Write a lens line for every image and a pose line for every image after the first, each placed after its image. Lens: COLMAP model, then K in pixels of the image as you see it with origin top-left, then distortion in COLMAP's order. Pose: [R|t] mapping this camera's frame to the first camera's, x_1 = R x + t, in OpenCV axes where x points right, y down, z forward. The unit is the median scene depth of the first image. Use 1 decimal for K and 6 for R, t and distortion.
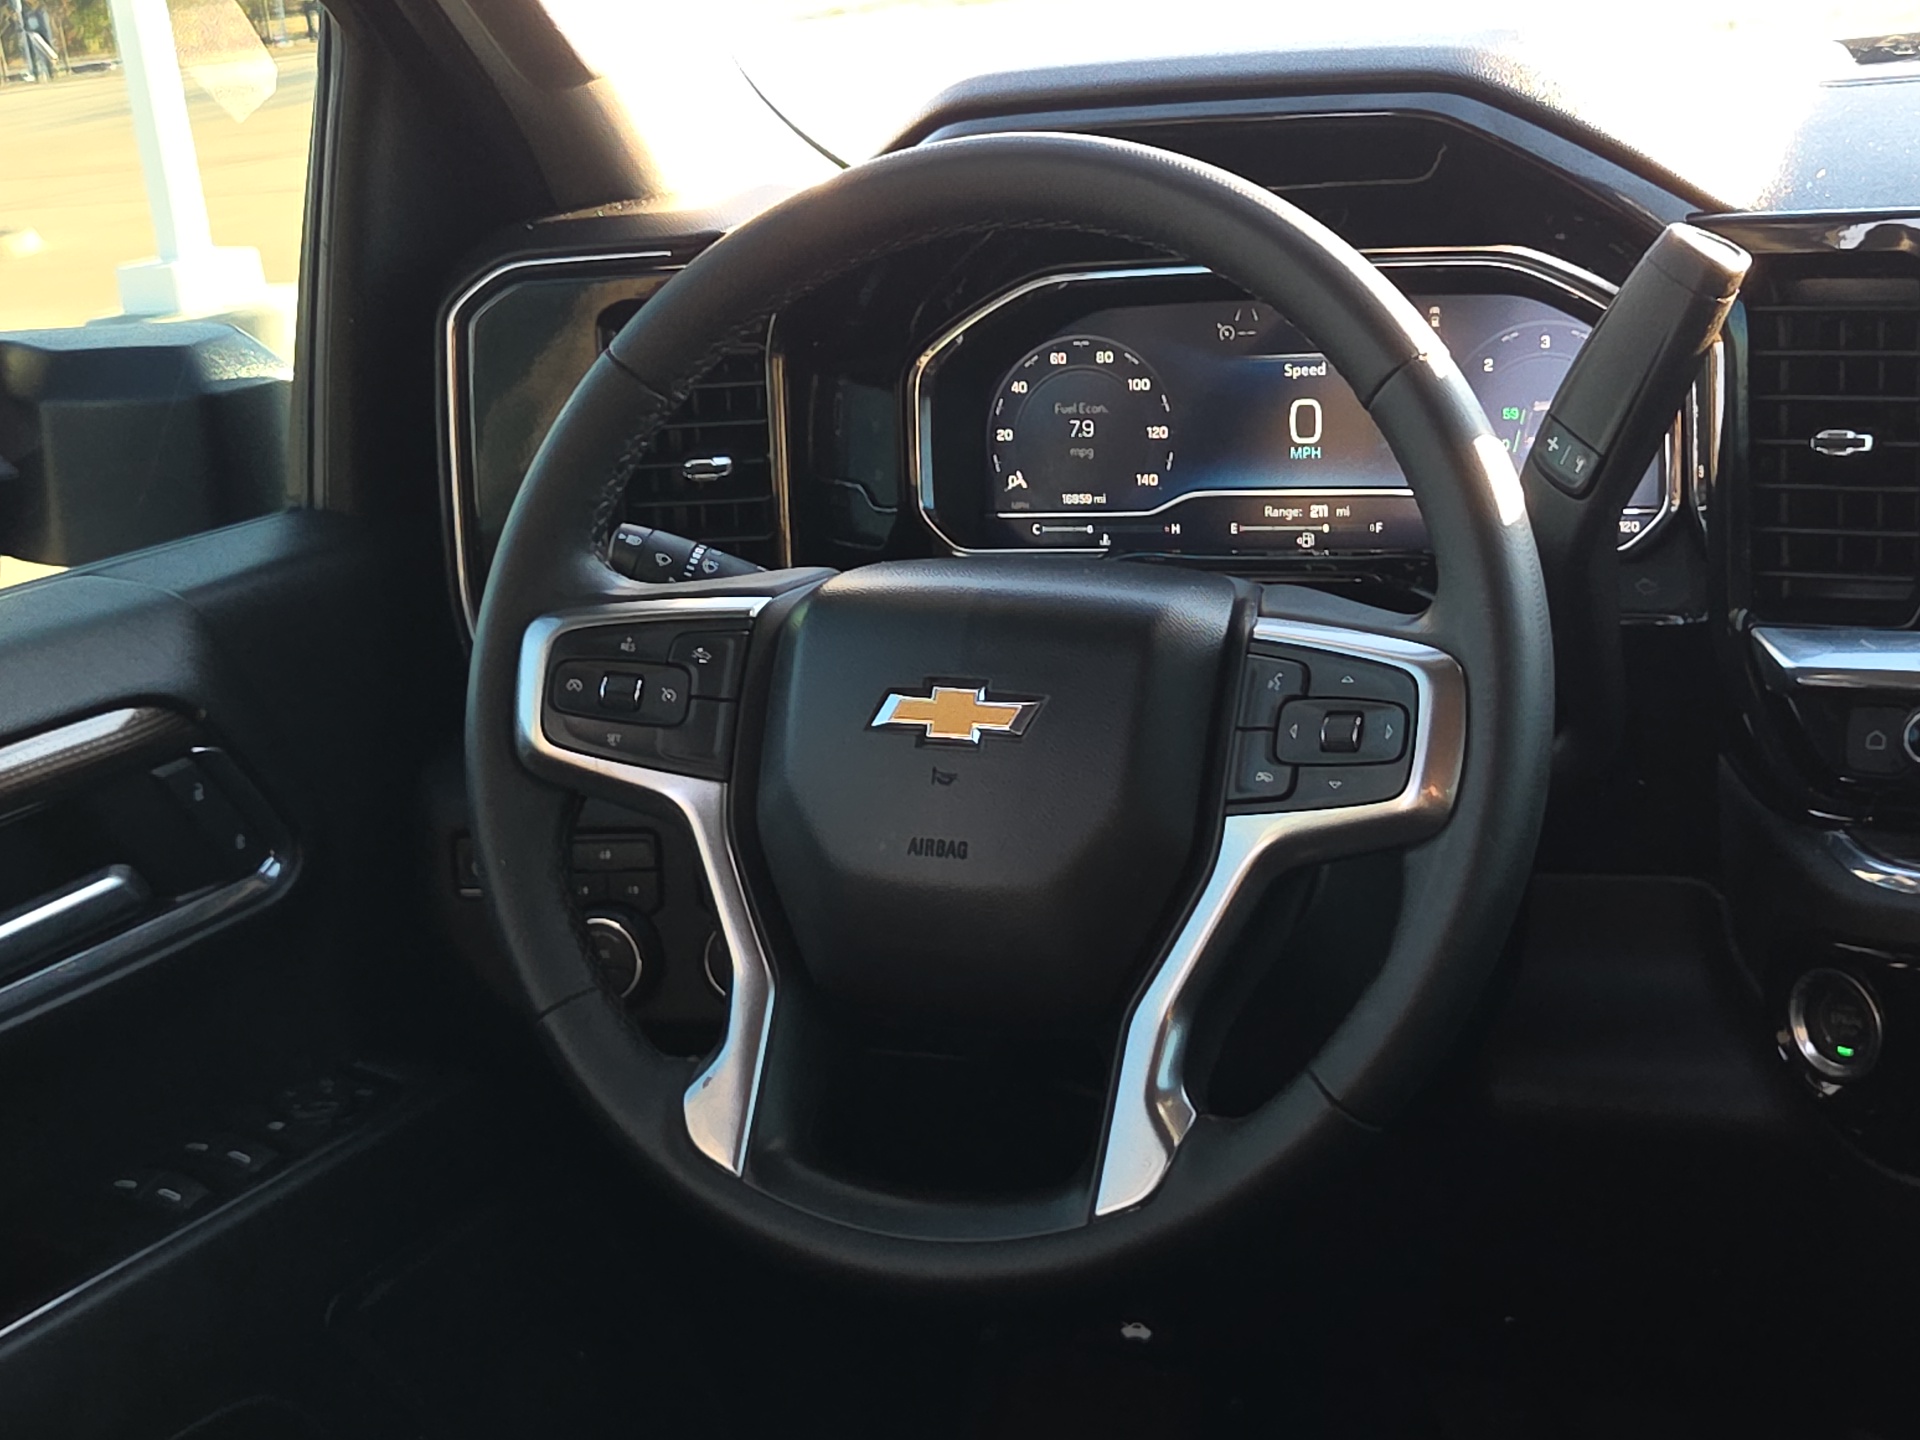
lens RADIAL K [[3362.5, 0, 1028.8], [0, 3362.5, 715.1], [0, 0, 1]] dist [0.094737, 0.000000]
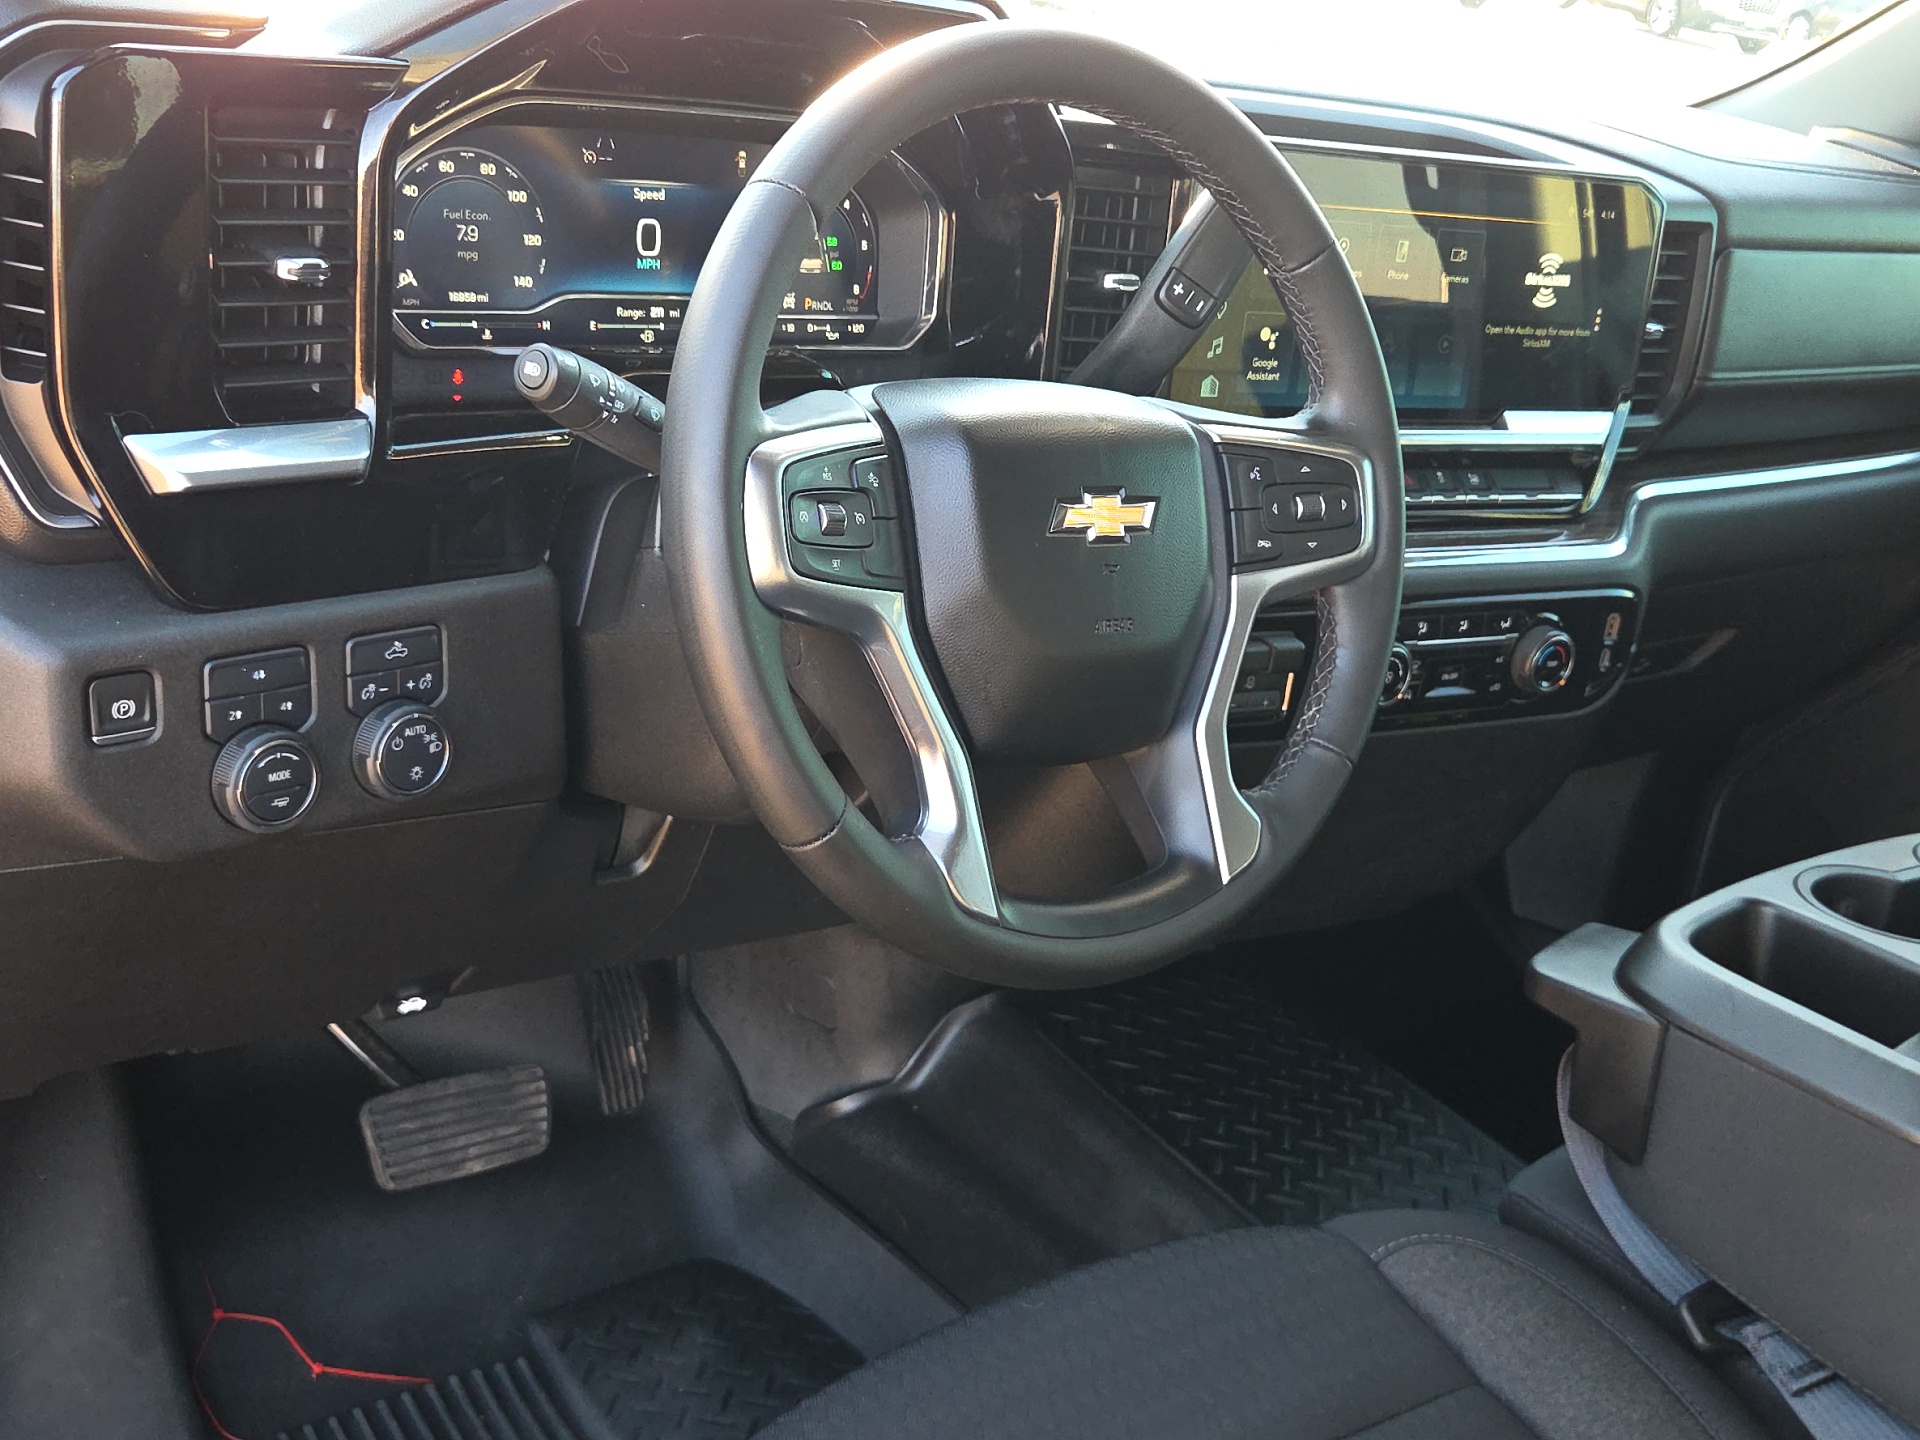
lens RADIAL K [[2185.1, 0, 946.0], [0, 2185.1, 701.9], [0, 0, 1]] dist [0.066165, 0.000000]
pose [[0.437501, -0.161507, 0.884595, -0.621311], [0.016330, 0.985003, 0.171763, -0.058224], [-0.899070, -0.060701, 0.433578, 0.567192]]
